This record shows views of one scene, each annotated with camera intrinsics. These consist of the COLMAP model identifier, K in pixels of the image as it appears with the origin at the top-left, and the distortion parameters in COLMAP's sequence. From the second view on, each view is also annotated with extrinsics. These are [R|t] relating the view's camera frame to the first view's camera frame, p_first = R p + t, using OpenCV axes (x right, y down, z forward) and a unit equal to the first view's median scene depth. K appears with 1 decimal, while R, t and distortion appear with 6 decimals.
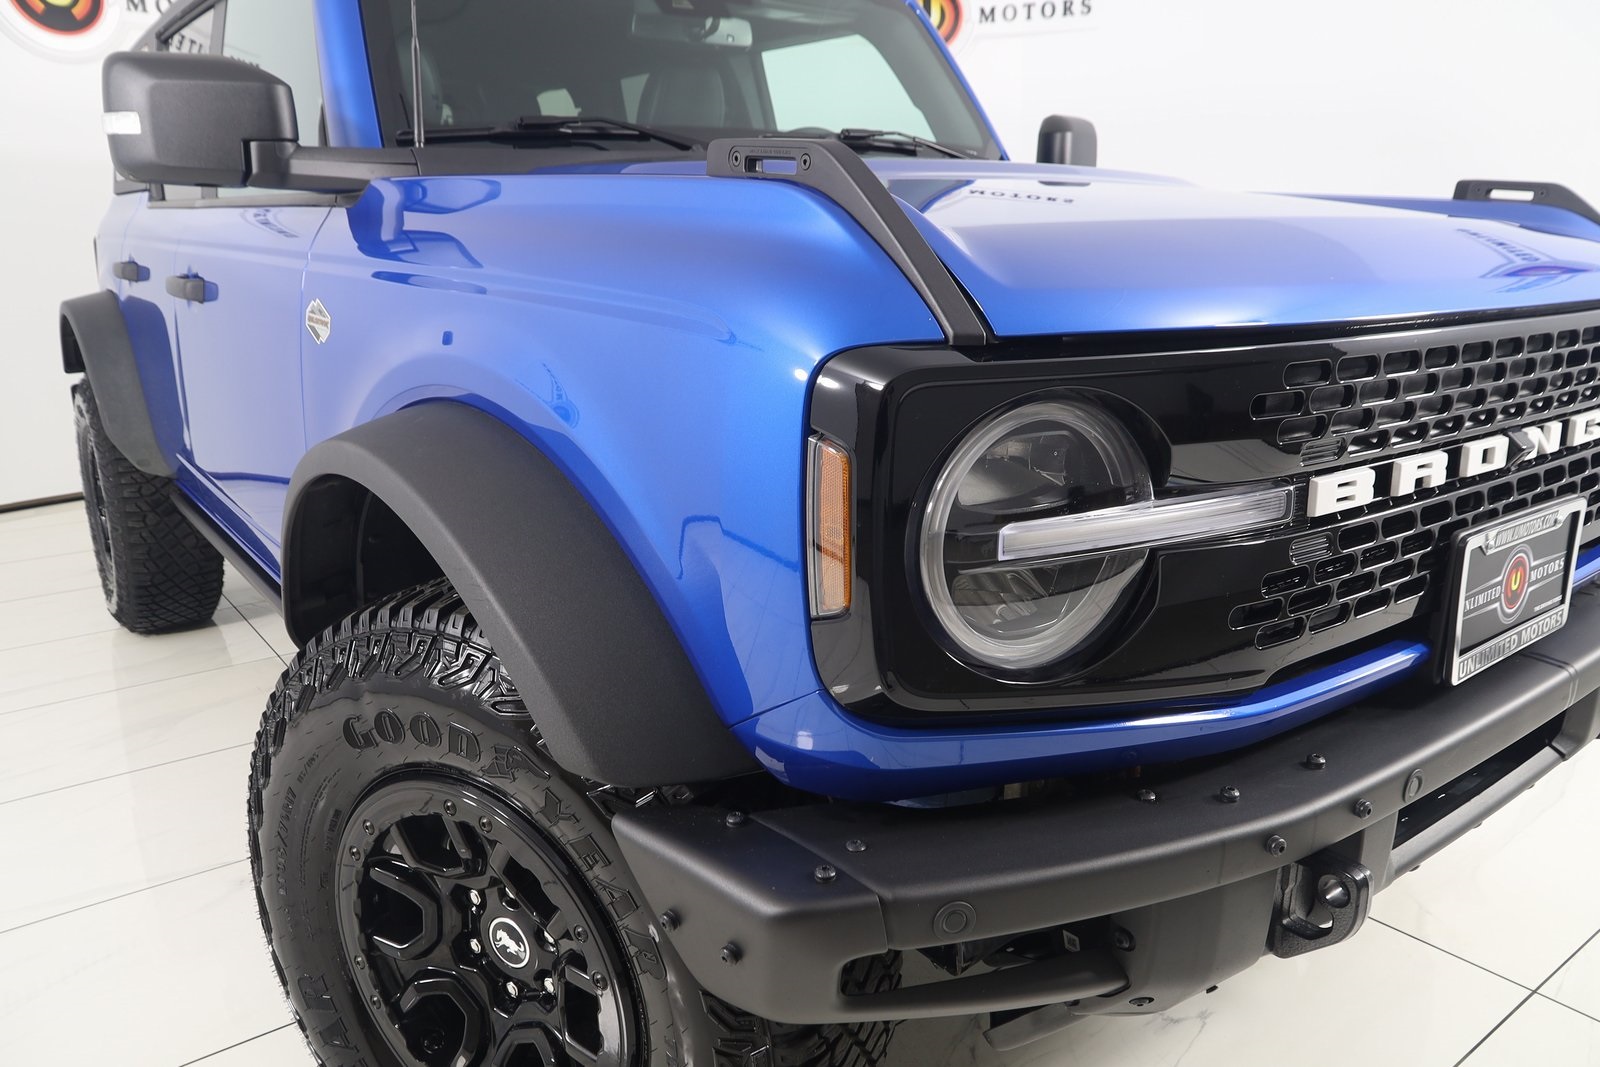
lens RADIAL K [[1145.9, 0, 794.6], [0, 1145.9, 506.9], [0, 0, 1]] dist [-0.046944, 0.004366]
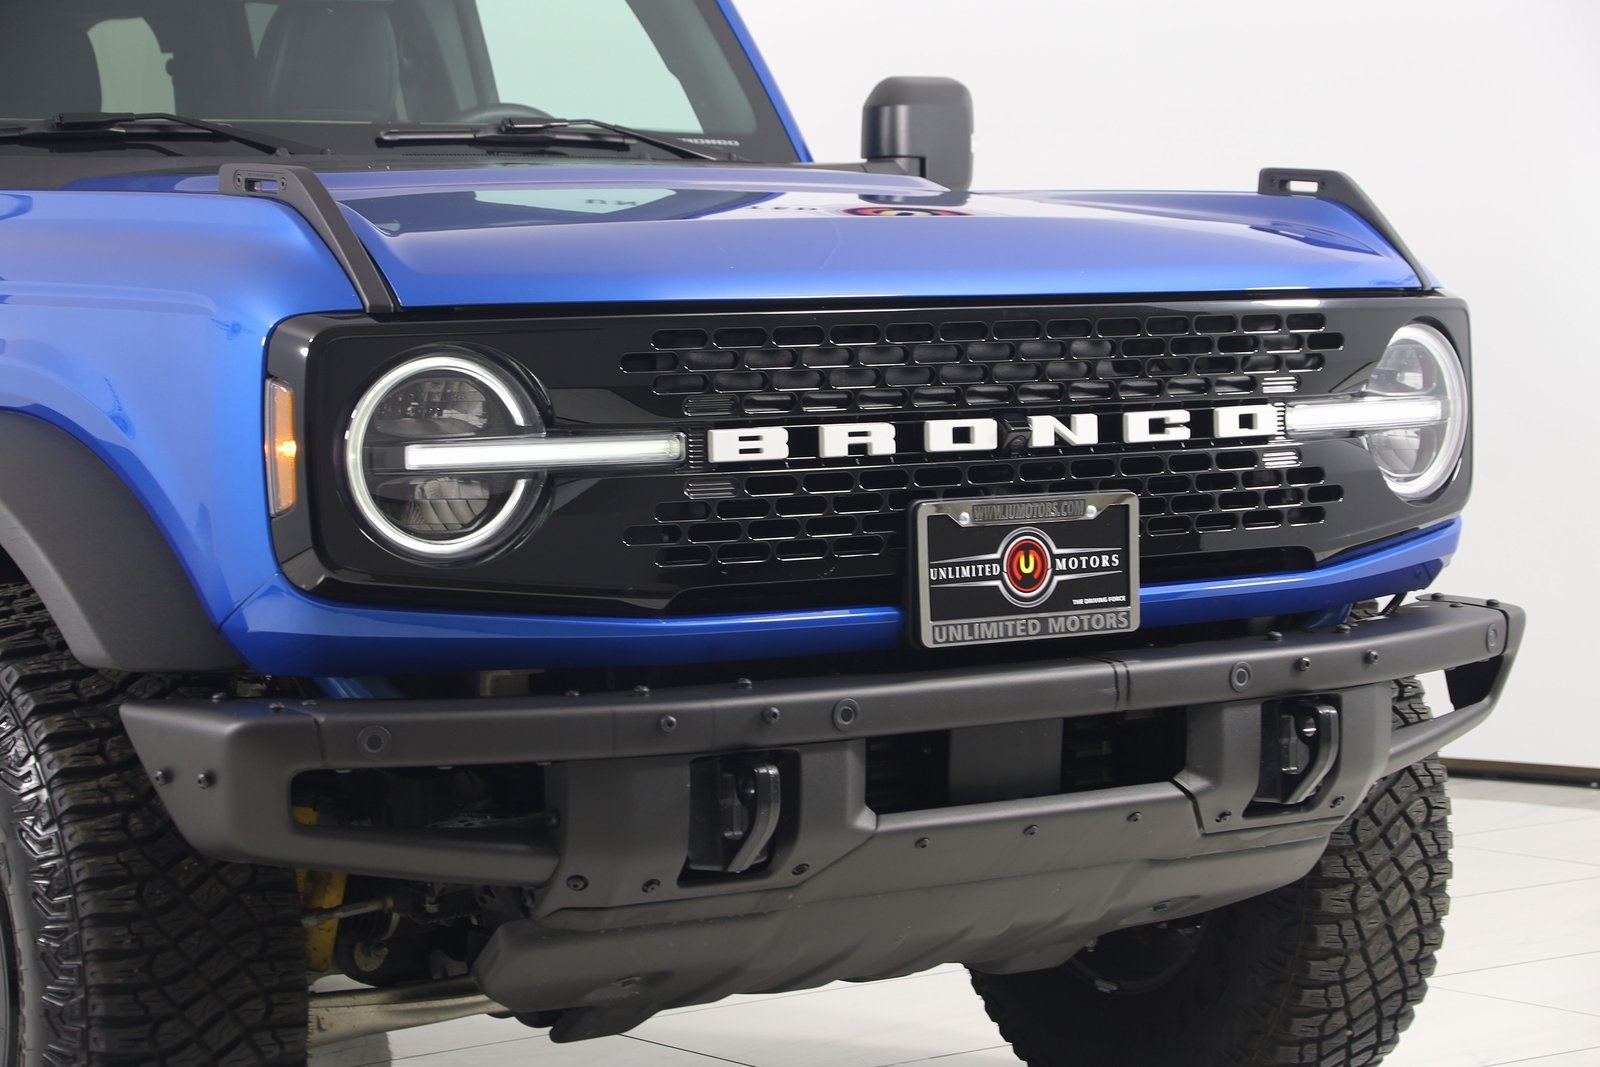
lens RADIAL K [[3788.7, 0, 800.0], [0, 3788.7, 533.5], [0, 0, 1]] dist [0.224174, -0.135902]
pose [[0.999216, -0.012136, -0.037691, 0.423991], [0.005213, 0.983909, -0.178594, 0.484427], [0.039252, 0.178258, 0.983201, -1.772214]]
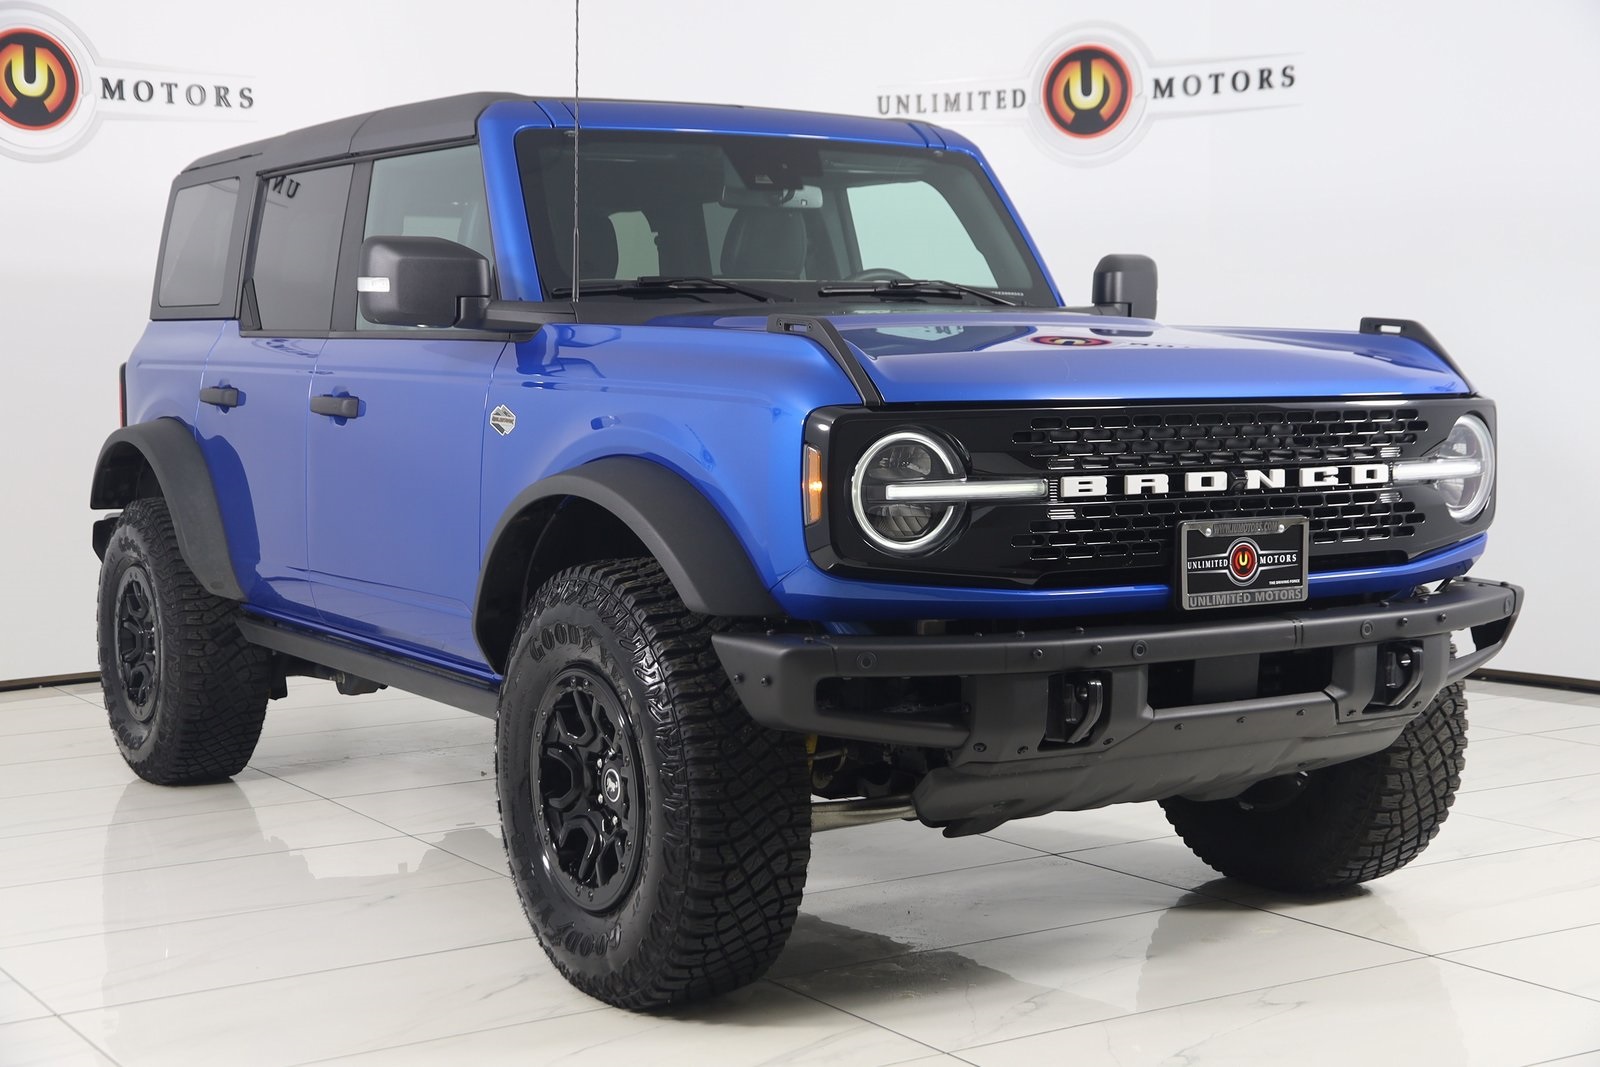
lens RADIAL K [[2245.3, 0, 800.0], [0, 2245.3, 533.5], [0, 0, 1]] dist [0.096407, 0.053045]
pose [[0.996187, 0.007074, -0.086953, 0.205939], [-0.021233, 0.986397, -0.163004, 0.440747], [0.084617, 0.164229, 0.982786, -1.769357]]
